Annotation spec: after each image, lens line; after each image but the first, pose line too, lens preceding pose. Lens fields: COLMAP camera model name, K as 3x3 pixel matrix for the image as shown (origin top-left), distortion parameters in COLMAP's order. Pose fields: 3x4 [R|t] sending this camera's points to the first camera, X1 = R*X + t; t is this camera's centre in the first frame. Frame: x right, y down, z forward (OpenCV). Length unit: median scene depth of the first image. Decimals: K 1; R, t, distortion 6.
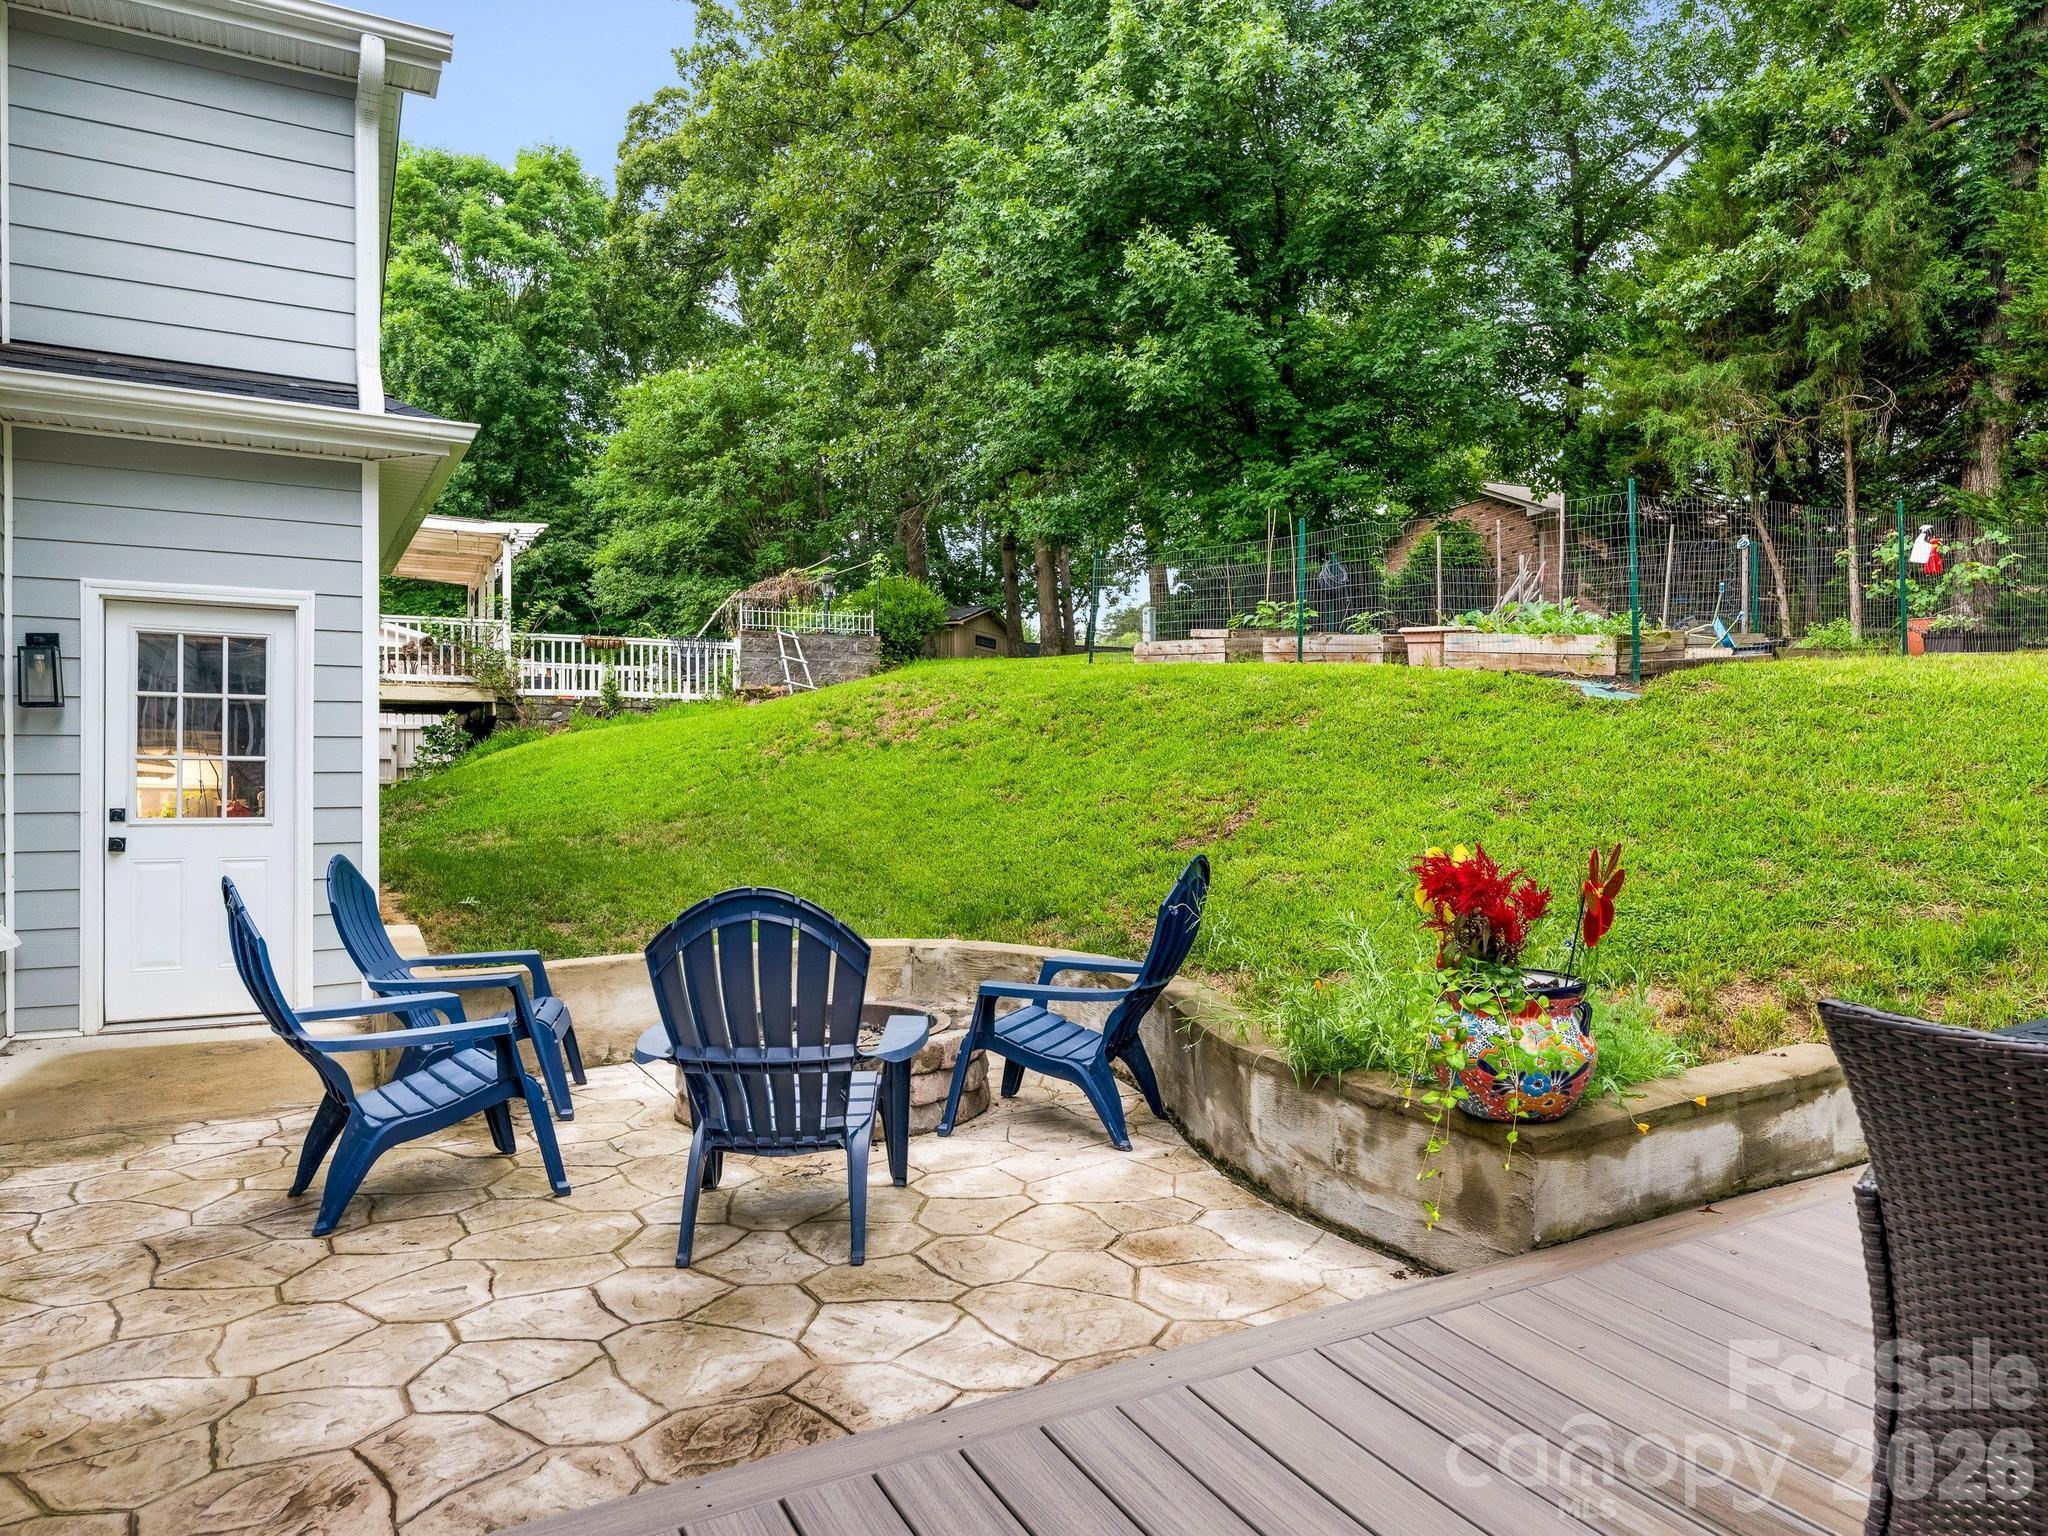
lens RADIAL K [[1241.6, 0, 1024.0], [0, 1241.6, 768.0], [0, 0, 1]] dist [-0.001229, 0.000020]
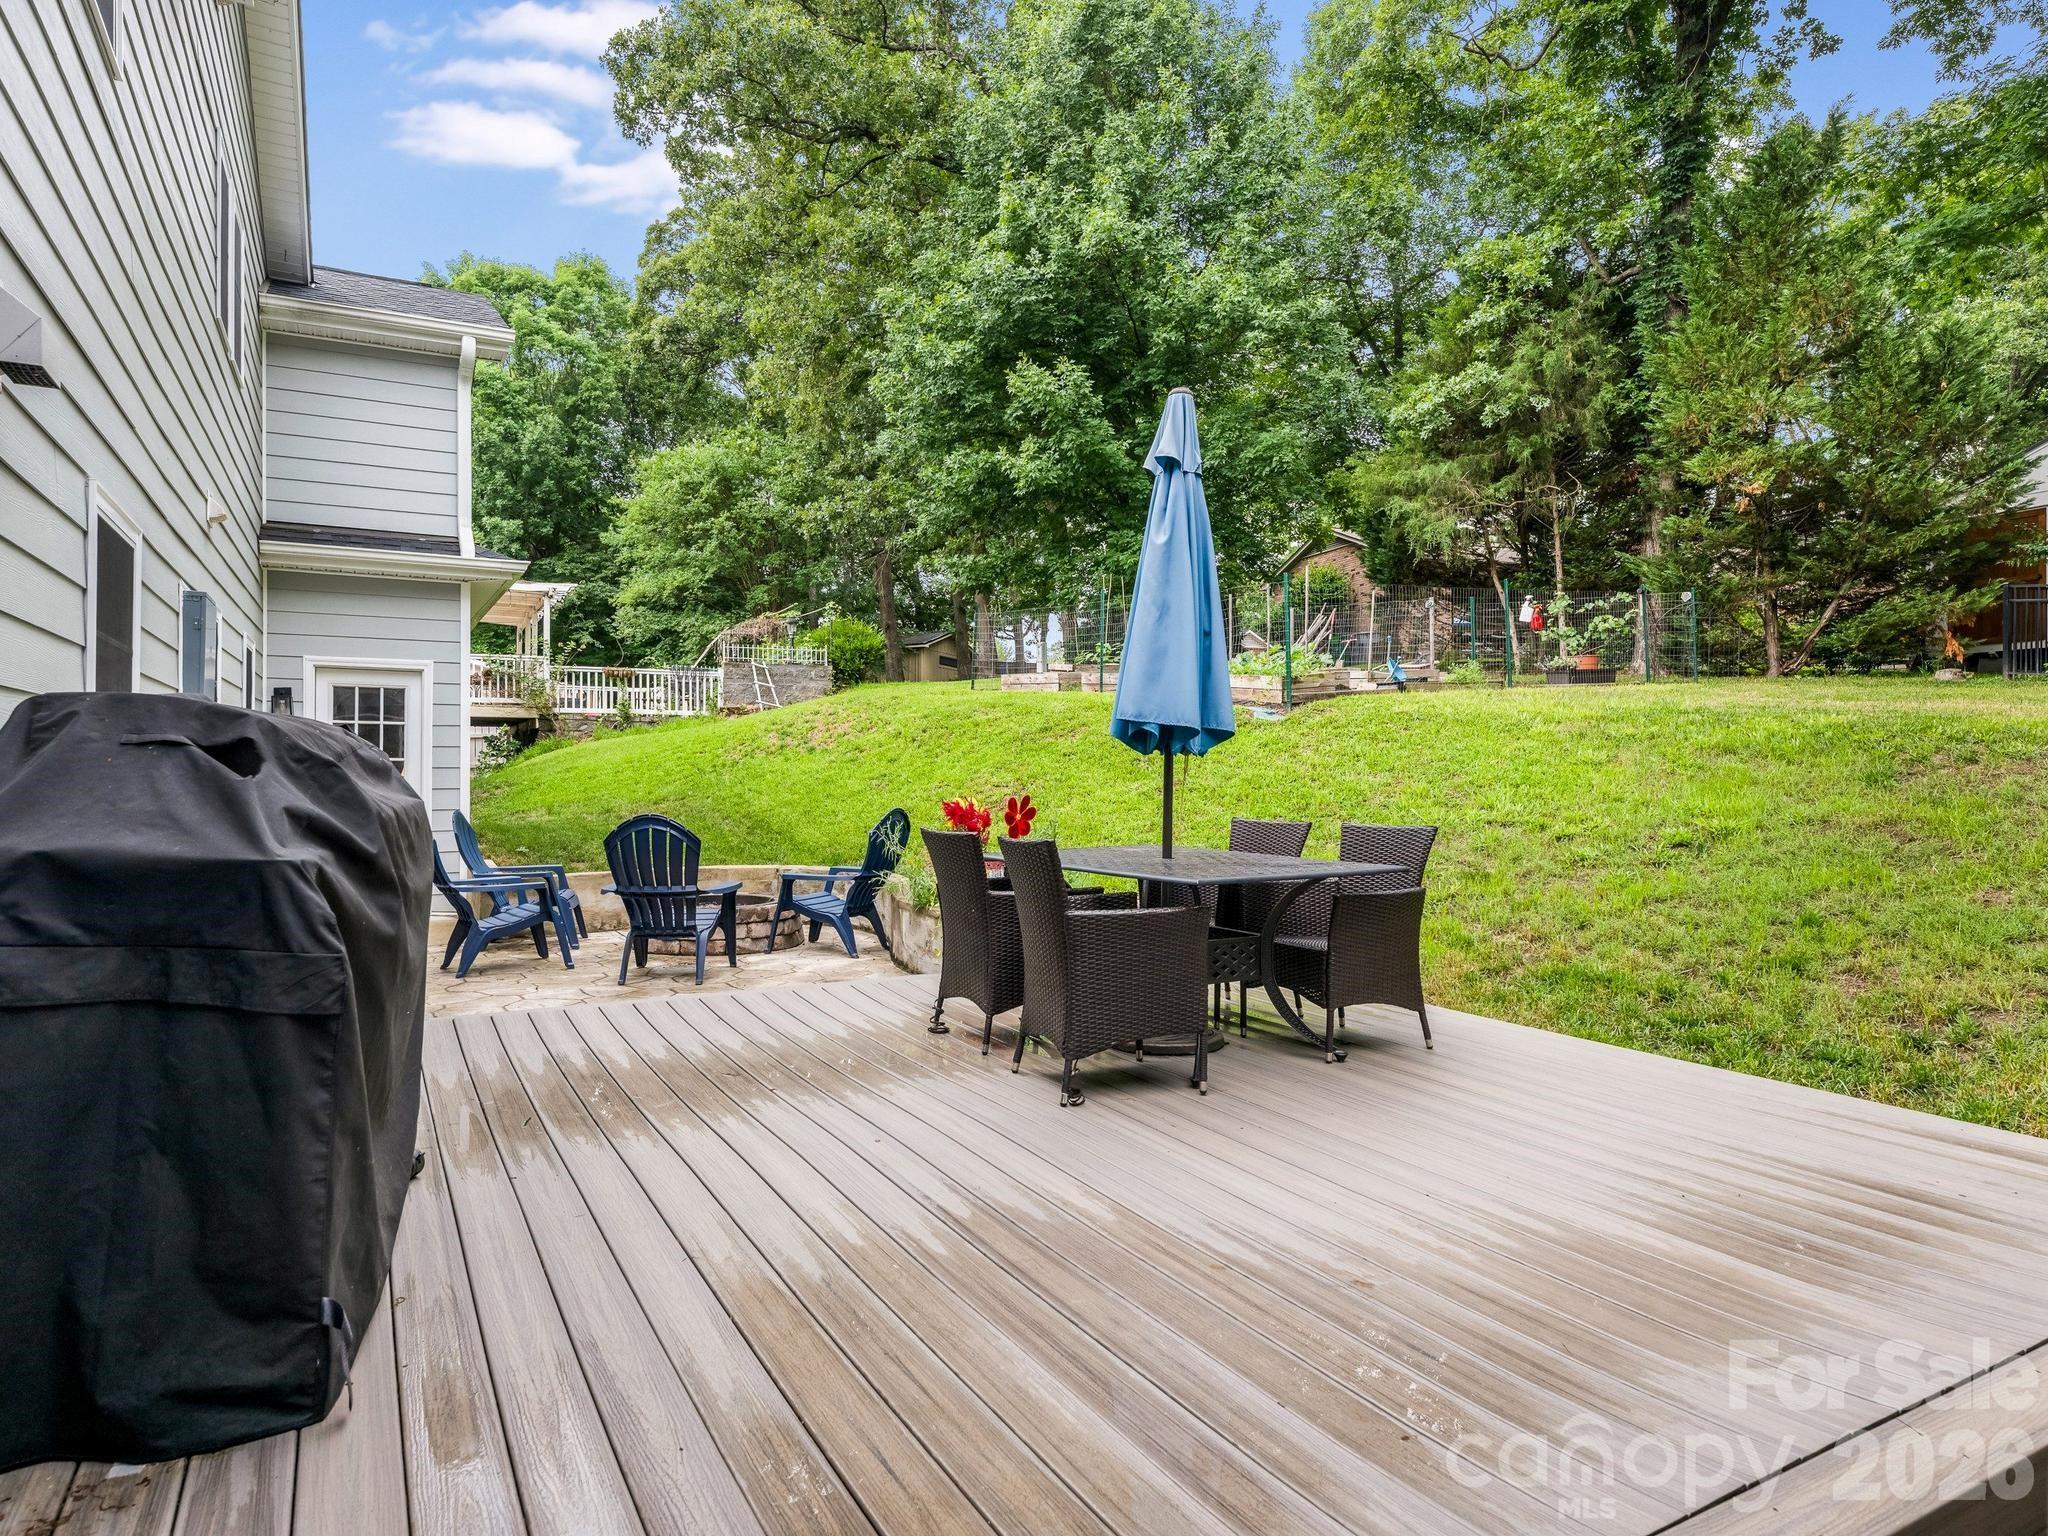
lens RADIAL K [[1136.6, 0, 976.5], [0, 1136.6, 762.7], [0, 0, 1]] dist [-0.002932, -0.001179]
pose [[0.999425, -0.000691, -0.033909, 0.079745], [0.000470, 0.999979, -0.006507, 0.002670], [0.033912, 0.006487, 0.999404, -0.188280]]
